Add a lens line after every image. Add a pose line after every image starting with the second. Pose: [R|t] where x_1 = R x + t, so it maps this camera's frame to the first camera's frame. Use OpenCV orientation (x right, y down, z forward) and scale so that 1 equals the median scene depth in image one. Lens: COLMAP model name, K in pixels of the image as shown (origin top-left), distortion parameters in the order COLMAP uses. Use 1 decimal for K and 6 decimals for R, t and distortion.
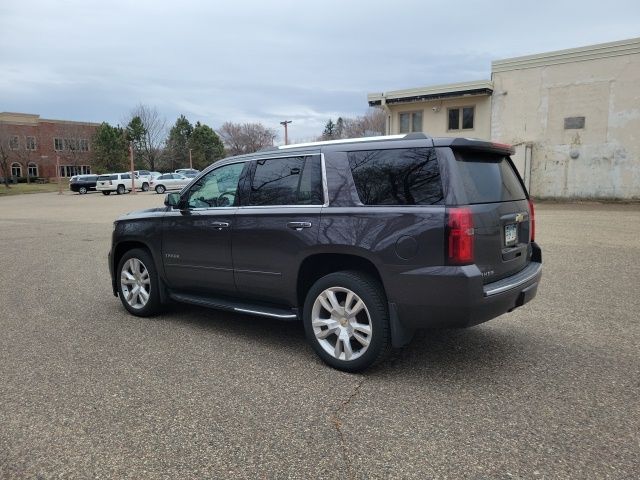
lens RADIAL K [[480.2, 0, 325.3], [0, 480.2, 222.0], [0, 0, 1]] dist [0.056486, -0.040048]
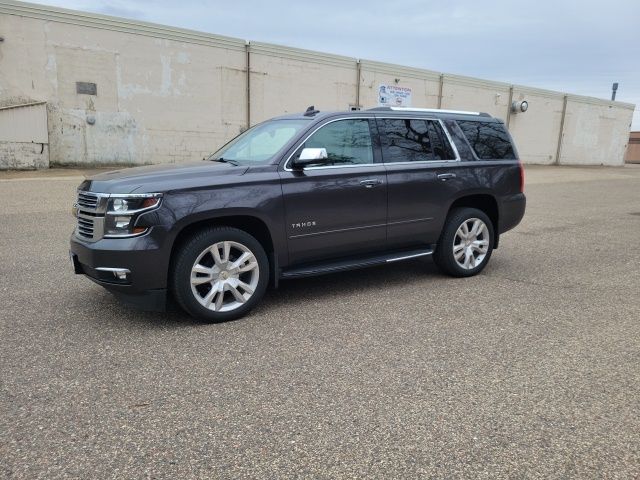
lens RADIAL K [[480.6, 0, 325.3], [0, 480.6, 237.0], [0, 0, 1]] dist [0.052362, -0.037874]
pose [[0.350417, -0.143378, 0.925554, -0.304825], [0.056161, 0.989652, 0.132045, -0.004708], [-0.934908, 0.005709, 0.354843, 0.190291]]
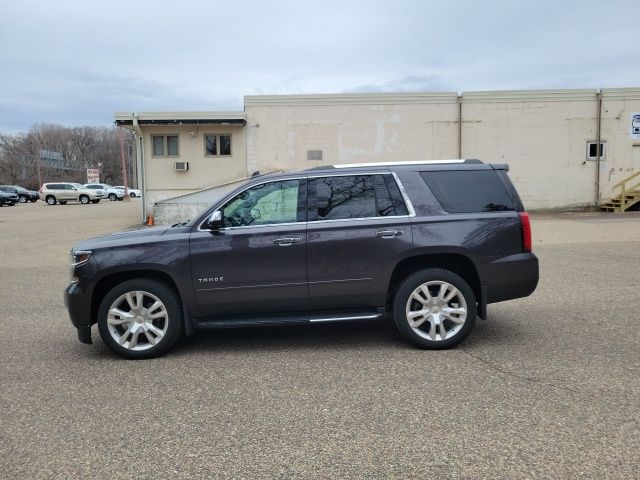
lens RADIAL K [[480.6, 0, 325.5], [0, 480.6, 223.5], [0, 0, 1]] dist [0.052362, -0.037874]
pose [[0.801933, -0.037329, 0.596246, -0.194512], [0.067147, 0.997354, -0.027868, 0.000958], [-0.593628, 0.062385, 0.802318, 0.035934]]
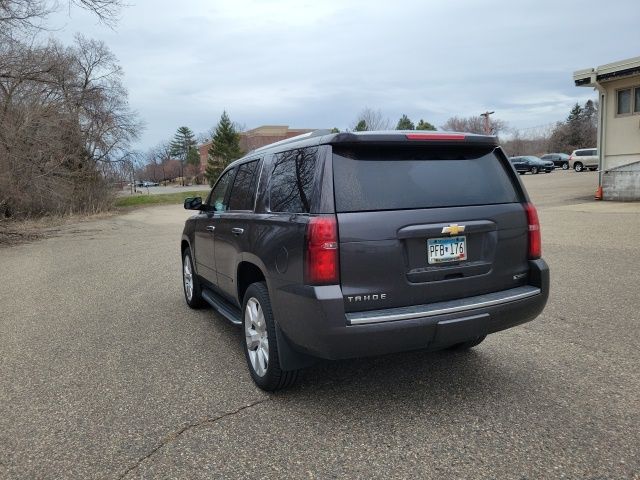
lens RADIAL K [[480.2, 0, 326.2], [0, 480.2, 226.7], [0, 0, 1]] dist [0.056486, -0.040048]
pose [[0.890312, 0.020110, -0.454907, 0.123209], [-0.012878, 0.999737, 0.018991, -0.005219], [0.455169, -0.011050, 0.890336, 0.047013]]
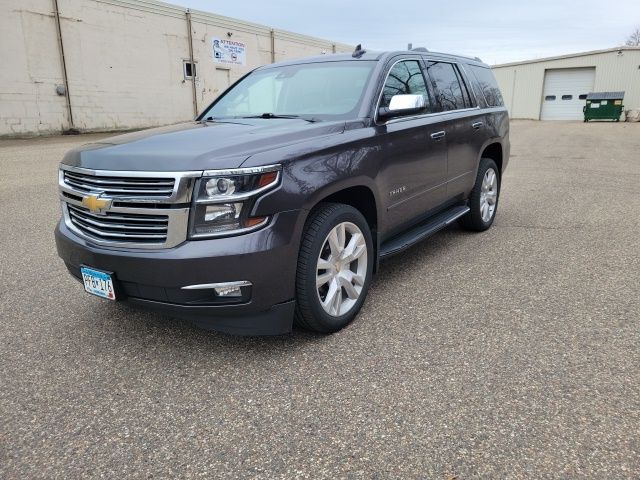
lens RADIAL K [[480.2, 0, 326.3], [0, 480.2, 225.4], [0, 0, 1]] dist [0.056486, -0.040048]
pose [[-0.038503, -0.214344, 0.975999, -0.278722], [0.105064, 0.970441, 0.217268, -0.011621], [-0.993720, 0.110908, -0.014845, 0.316230]]
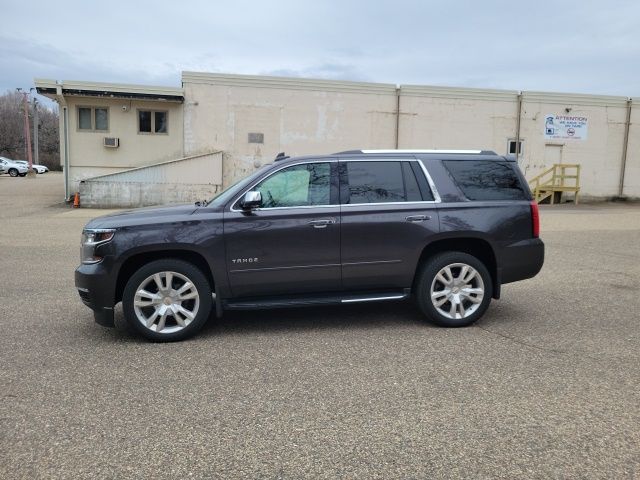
lens RADIAL K [[480.6, 0, 326.5], [0, 480.6, 220.9], [0, 0, 1]] dist [0.052362, -0.037874]
pose [[0.684120, -0.035370, 0.728511, -0.247005], [0.044858, 0.998973, 0.006376, -0.001111], [-0.727989, 0.028318, 0.685004, 0.074955]]
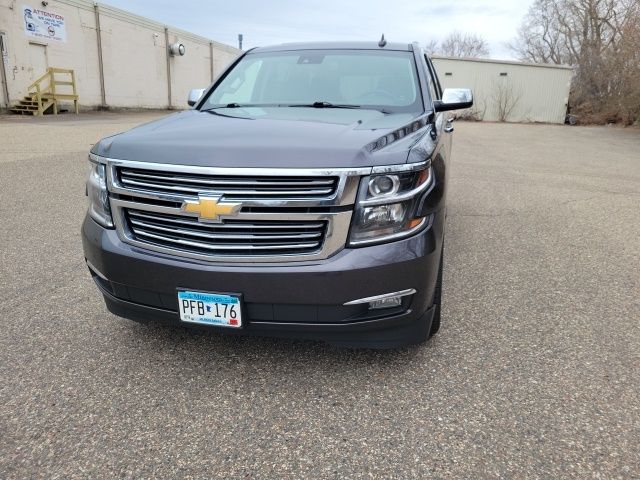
lens RADIAL K [[480.6, 0, 326.2], [0, 480.6, 230.2], [0, 0, 1]] dist [0.052362, -0.037874]
pose [[-0.388188, -0.225572, 0.893548, -0.246815], [0.066238, 0.960245, 0.271186, -0.018276], [-0.919197, 0.164458, -0.357814, 0.399084]]
